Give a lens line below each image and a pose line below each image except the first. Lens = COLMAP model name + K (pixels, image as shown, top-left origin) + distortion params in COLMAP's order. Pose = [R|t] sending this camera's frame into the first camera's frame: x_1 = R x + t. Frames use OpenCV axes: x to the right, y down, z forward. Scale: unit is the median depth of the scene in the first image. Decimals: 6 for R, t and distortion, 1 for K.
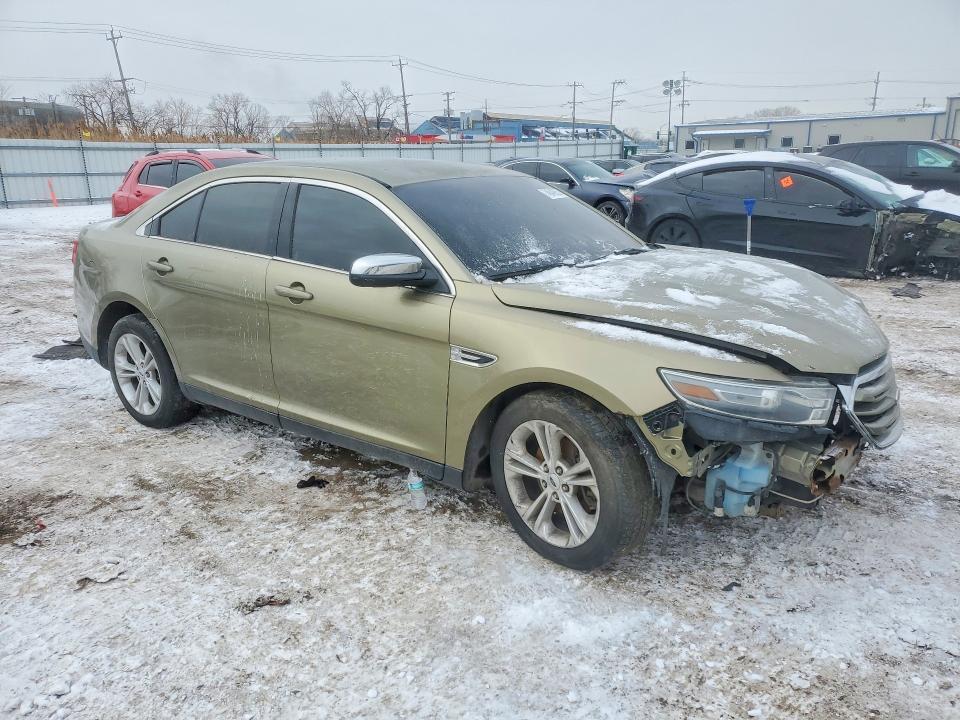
lens RADIAL K [[743.6, 0, 480.0], [0, 743.6, 360.0], [0, 0, 1]] dist [0.021310, 0.006045]
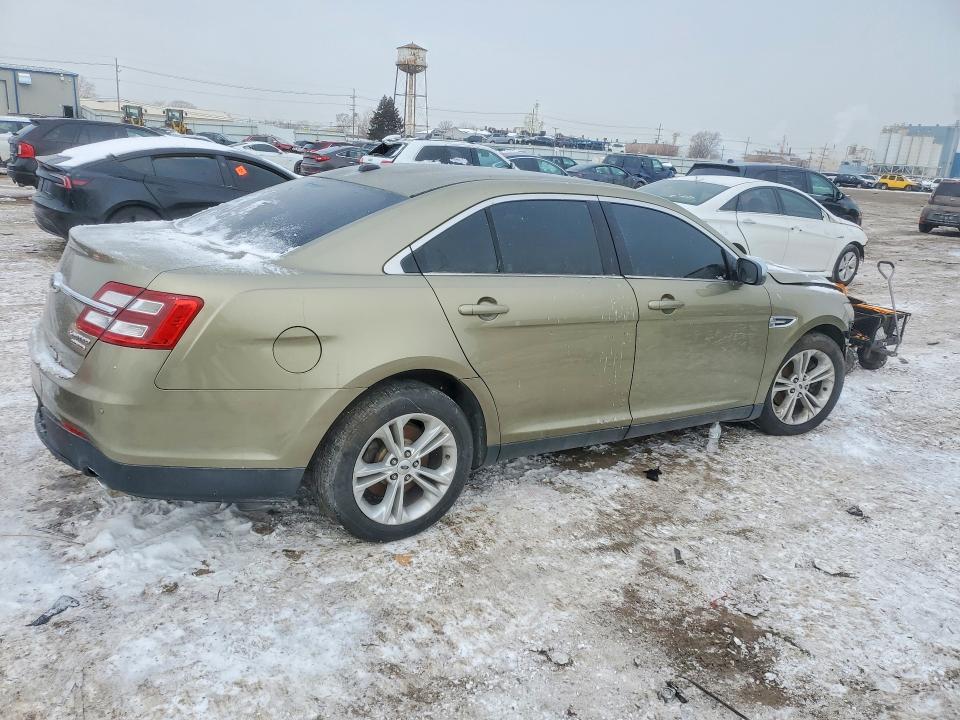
lens RADIAL K [[743.6, 0, 480.0], [0, 743.6, 360.0], [0, 0, 1]] dist [0.021310, 0.006045]
pose [[0.333467, -0.214066, 0.918137, -1.261277], [0.175550, 0.970947, 0.162620, -0.219420], [-0.926273, 0.106950, 0.361358, 0.803407]]
